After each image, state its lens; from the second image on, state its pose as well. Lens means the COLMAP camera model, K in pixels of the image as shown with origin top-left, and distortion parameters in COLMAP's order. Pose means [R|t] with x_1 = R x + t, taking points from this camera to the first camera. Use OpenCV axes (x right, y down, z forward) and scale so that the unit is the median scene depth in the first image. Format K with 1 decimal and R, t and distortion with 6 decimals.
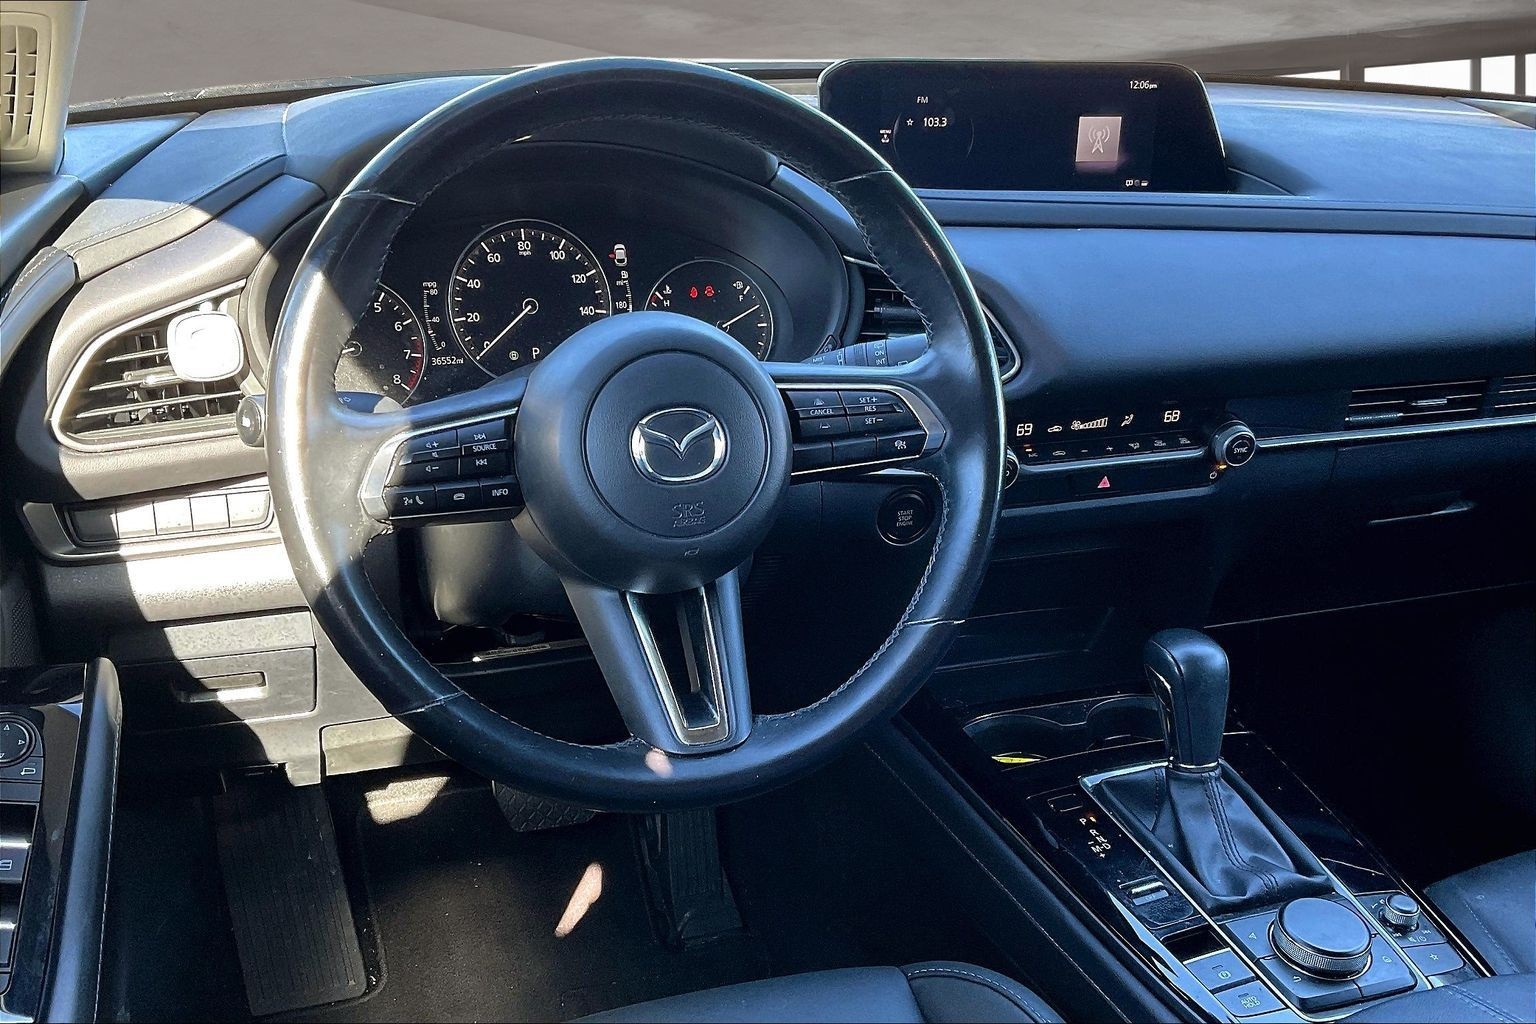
lens RADIAL K [[1505.4, 0, 777.0], [0, 1505.4, 529.8], [0, 0, 1]] dist [0.080921, 0.000000]
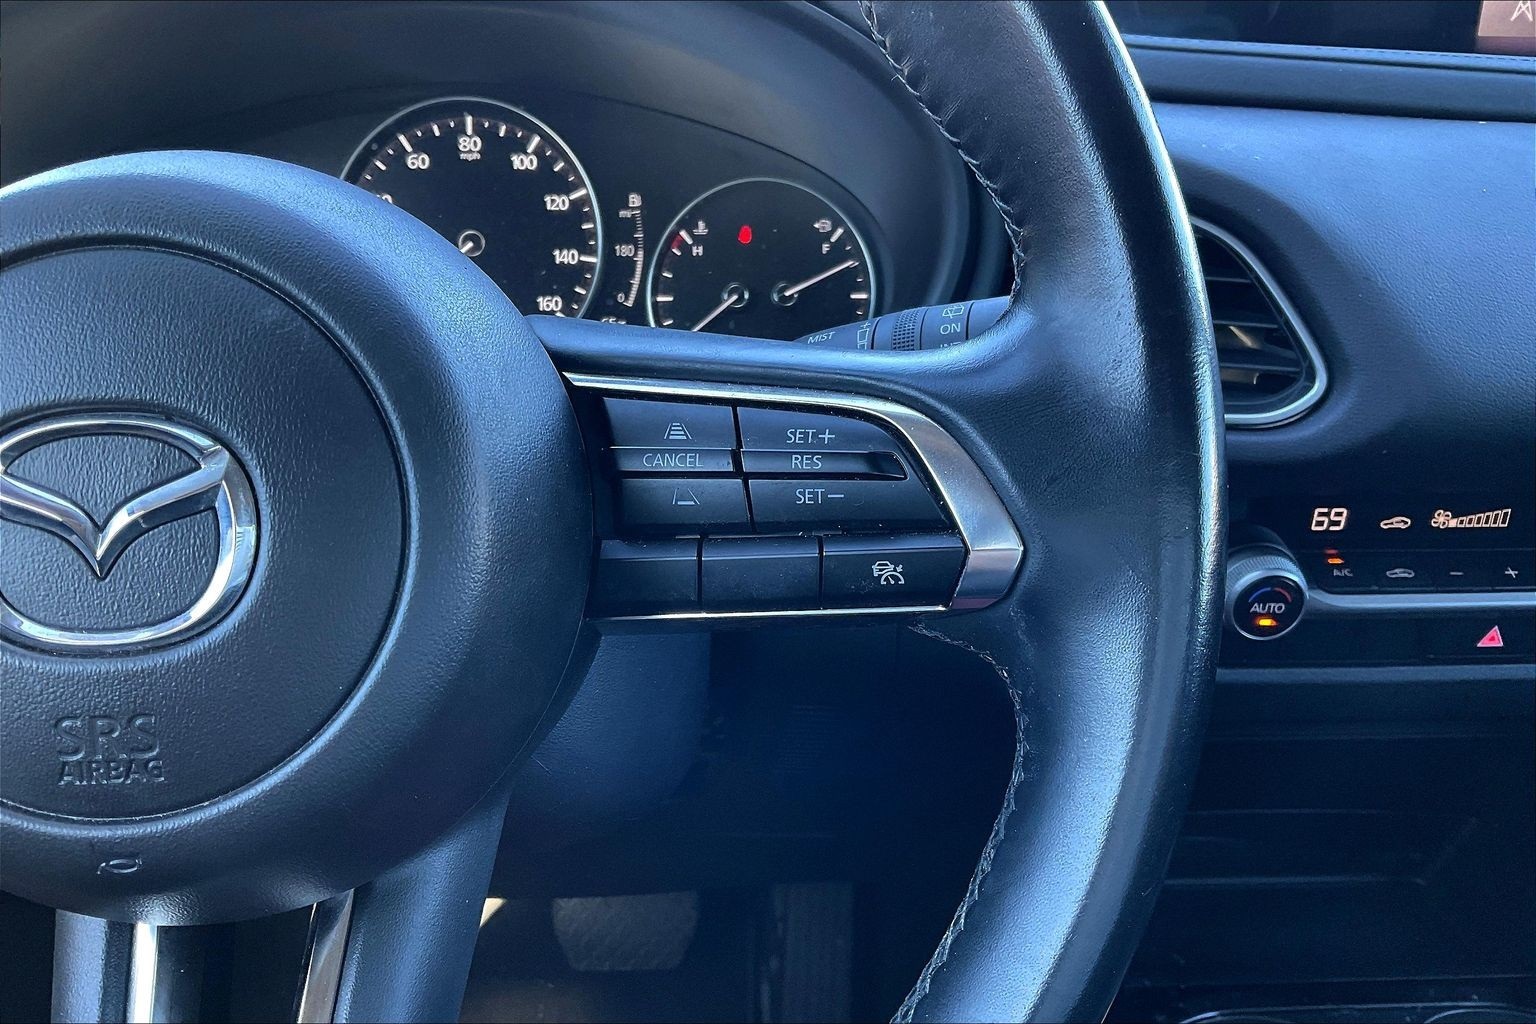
lens RADIAL K [[1269.3, 0, 773.1], [0, 1269.3, 511.3], [0, 0, 1]] dist [0.085115, -0.144967]
pose [[0.959436, 0.089570, -0.267320, 0.101432], [-0.093327, 0.995635, -0.001353, -0.051677], [0.266032, 0.026246, 0.963607, 0.544035]]
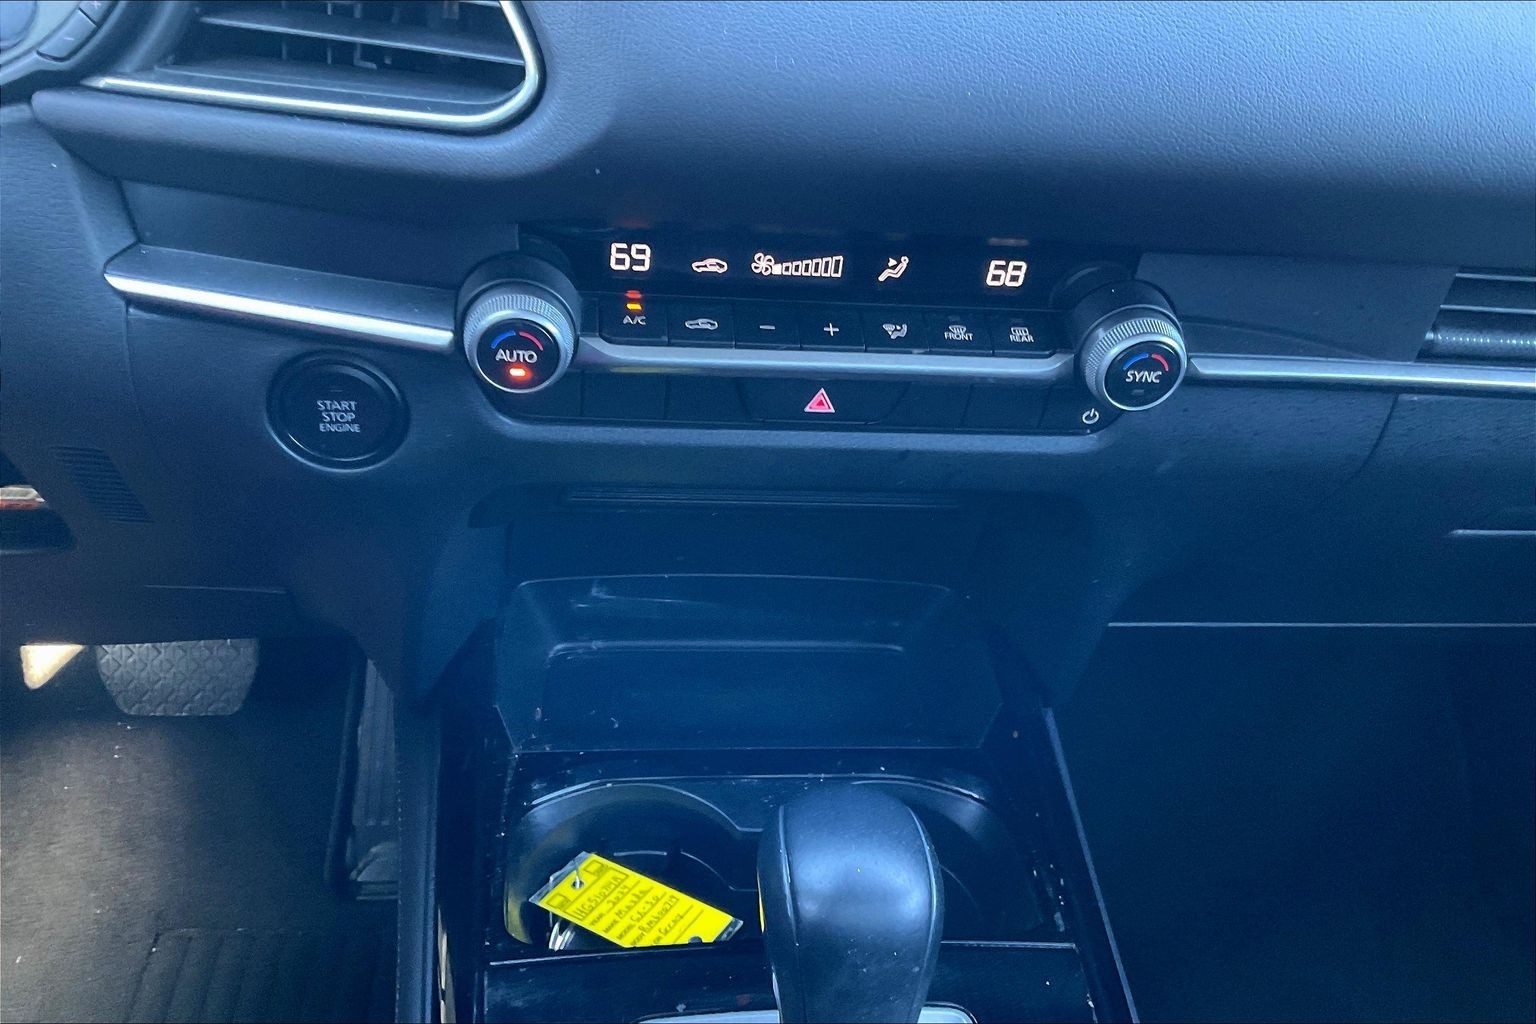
lens RADIAL K [[1269.3, 0, 757.9], [0, 1269.3, 501.0], [0, 0, 1]] dist [0.085115, -0.144967]
pose [[0.973263, 0.171338, -0.152982, 0.269779], [-0.143762, 0.973824, 0.176066, -0.068468], [0.179144, -0.149365, 0.972418, 0.646028]]
